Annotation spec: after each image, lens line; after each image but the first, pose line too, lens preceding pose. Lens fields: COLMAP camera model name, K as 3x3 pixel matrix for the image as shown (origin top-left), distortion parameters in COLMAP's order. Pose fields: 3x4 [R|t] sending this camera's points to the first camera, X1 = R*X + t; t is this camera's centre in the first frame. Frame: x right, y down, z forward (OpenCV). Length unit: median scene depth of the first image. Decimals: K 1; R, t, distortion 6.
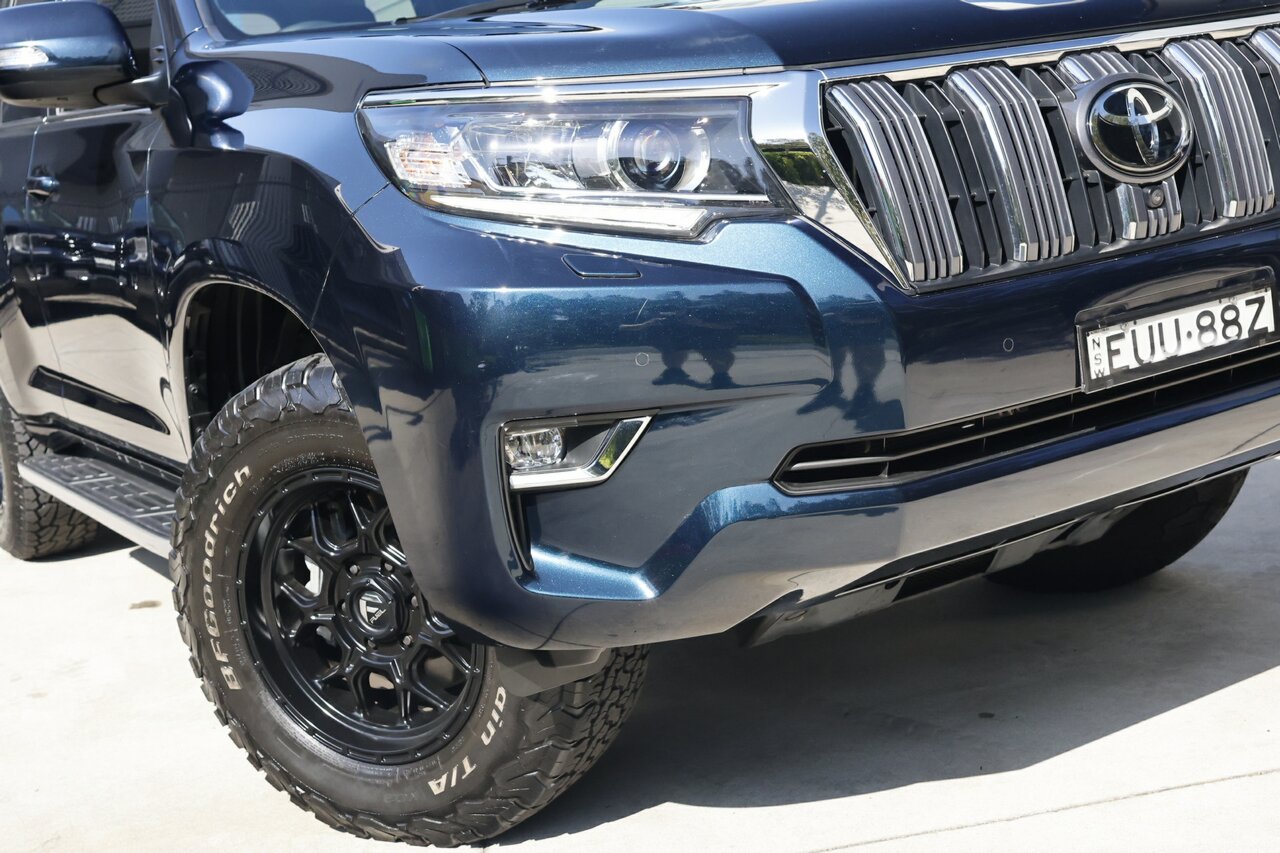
lens RADIAL K [[1404.3, 0, 585.7], [0, 1404.3, 345.7], [0, 0, 1]] dist [-0.007571, -0.034992]
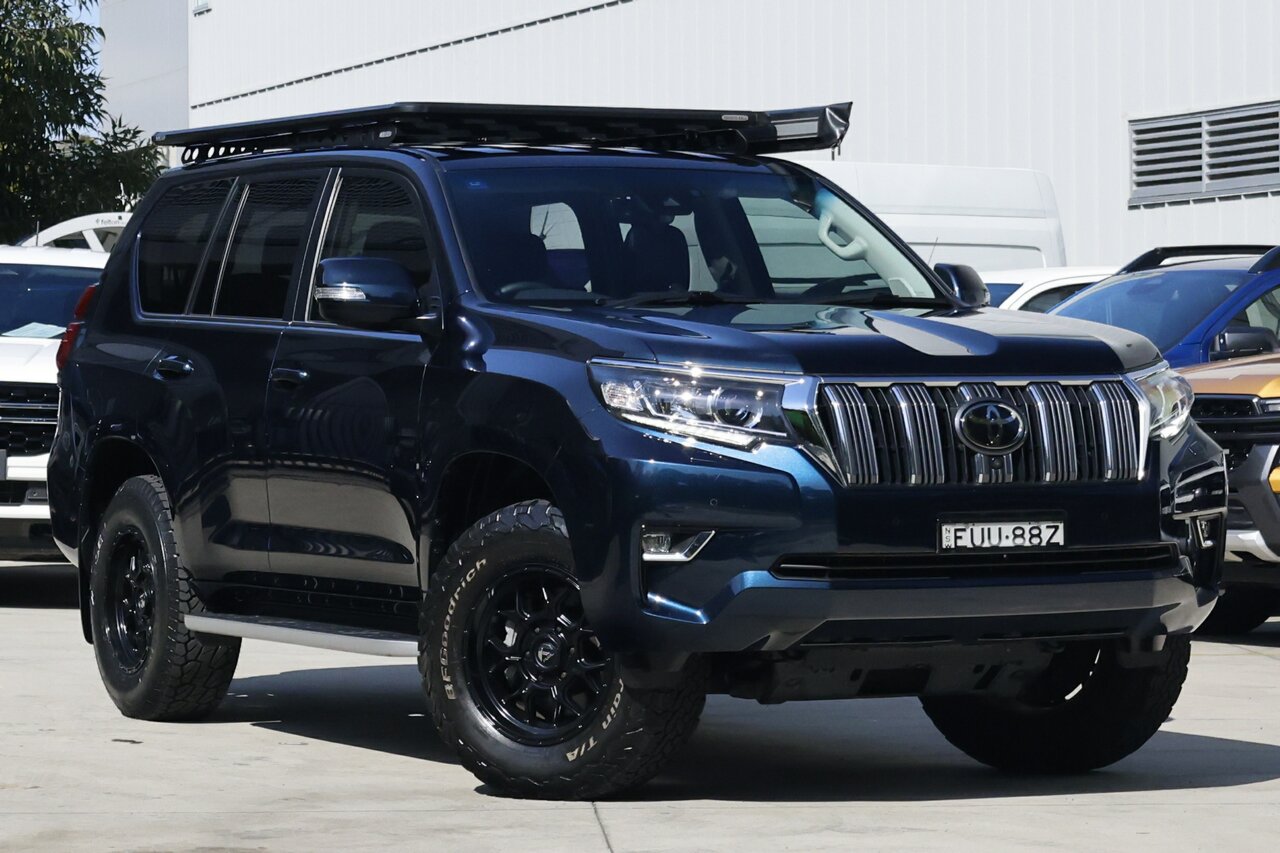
lens RADIAL K [[1876.2, 0, 640.0], [0, 1876.2, 426.5], [0, 0, 1]] dist [0.021686, 0.019266]
pose [[0.990161, 0.127741, -0.057118, 0.066654], [-0.133892, 0.983522, -0.121483, 0.222029], [0.040659, 0.127935, 0.990949, -1.568568]]
